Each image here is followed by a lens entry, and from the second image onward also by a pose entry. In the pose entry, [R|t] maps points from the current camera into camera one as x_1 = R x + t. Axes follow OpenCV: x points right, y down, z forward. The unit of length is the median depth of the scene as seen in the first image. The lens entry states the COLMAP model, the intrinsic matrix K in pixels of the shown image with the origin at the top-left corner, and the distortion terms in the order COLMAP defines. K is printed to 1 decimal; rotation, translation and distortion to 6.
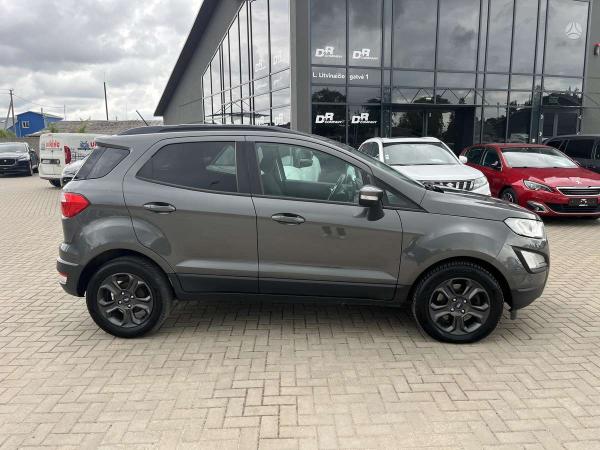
lens RADIAL K [[459.0, 0, 304.1], [0, 459.0, 224.1], [0, 0, 1]] dist [0.046538, -0.056648]
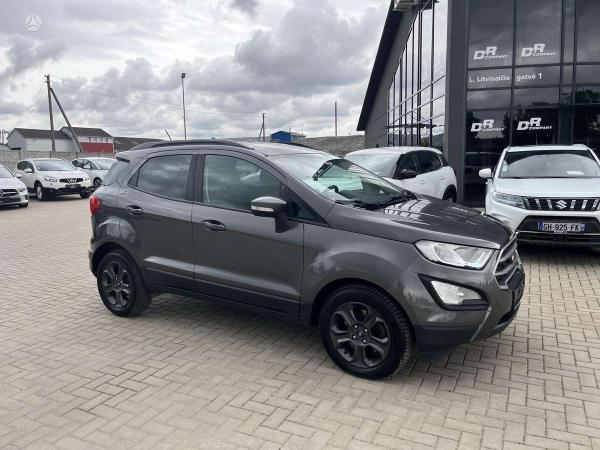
lens RADIAL K [[459.0, 0, 300.7], [0, 459.0, 223.5], [0, 0, 1]] dist [0.046538, -0.056648]
pose [[0.876990, 0.057075, -0.477108, 0.617905], [-0.069973, 0.997506, -0.009291, -0.019759], [0.475387, 0.041533, 0.878796, 0.145724]]
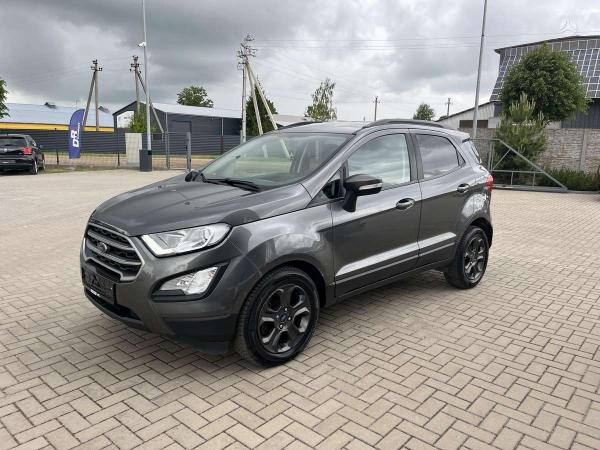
lens RADIAL K [[459.0, 0, 300.0], [0, 459.0, 224.7], [0, 0, 1]] dist [0.046538, -0.056648]
pose [[-0.690130, 0.118635, -0.713895, 0.887673], [-0.141698, 0.945225, 0.294059, -0.309900], [0.709677, 0.304096, -0.635518, 1.889408]]
